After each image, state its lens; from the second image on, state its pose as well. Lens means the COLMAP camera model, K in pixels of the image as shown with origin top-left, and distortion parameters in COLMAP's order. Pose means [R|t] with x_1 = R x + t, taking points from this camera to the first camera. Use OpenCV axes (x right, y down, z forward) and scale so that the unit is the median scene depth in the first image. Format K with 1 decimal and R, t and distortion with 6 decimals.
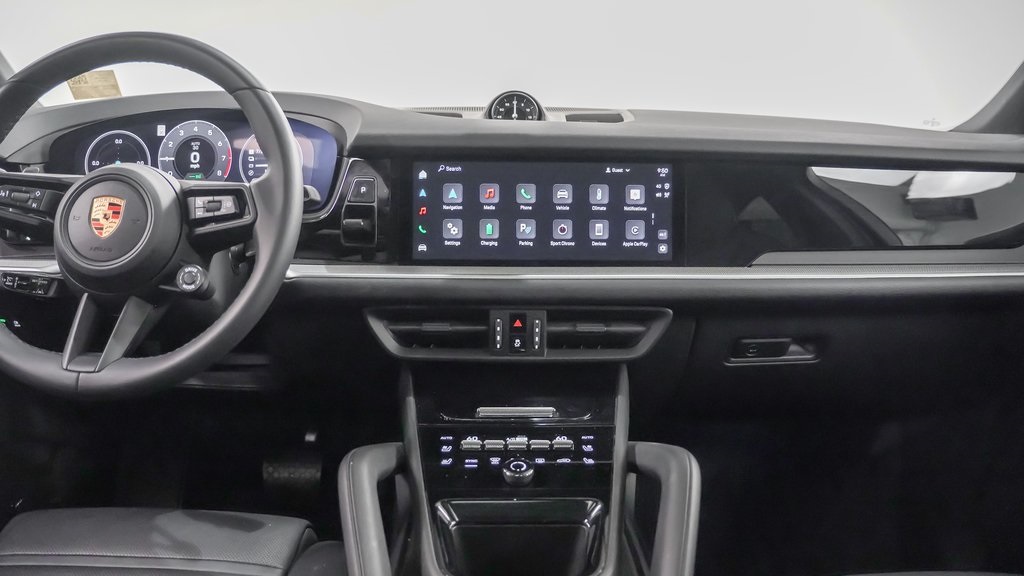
lens RADIAL K [[832.7, 0, 510.7], [0, 832.7, 288.4], [0, 0, 1]] dist [-0.178857, 0.060580]
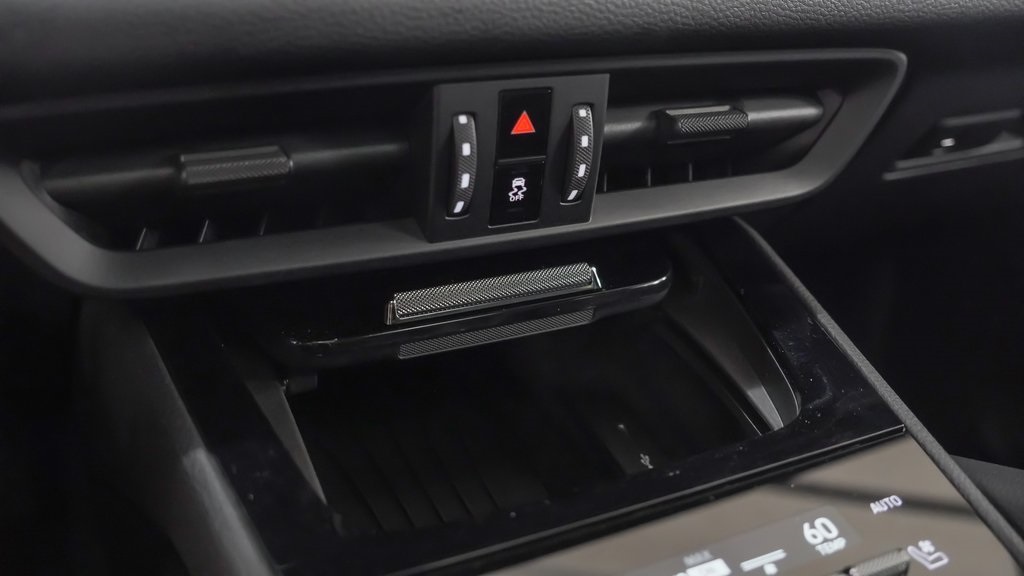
lens RADIAL K [[960.7, 0, 505.1], [0, 960.7, 289.8], [0, 0, 1]] dist [-0.113910, 0.000000]
pose [[0.915248, -0.151505, 0.373319, -0.132113], [0.049724, 0.961995, 0.268502, 0.007657], [-0.399811, -0.227183, 0.887997, 0.695124]]
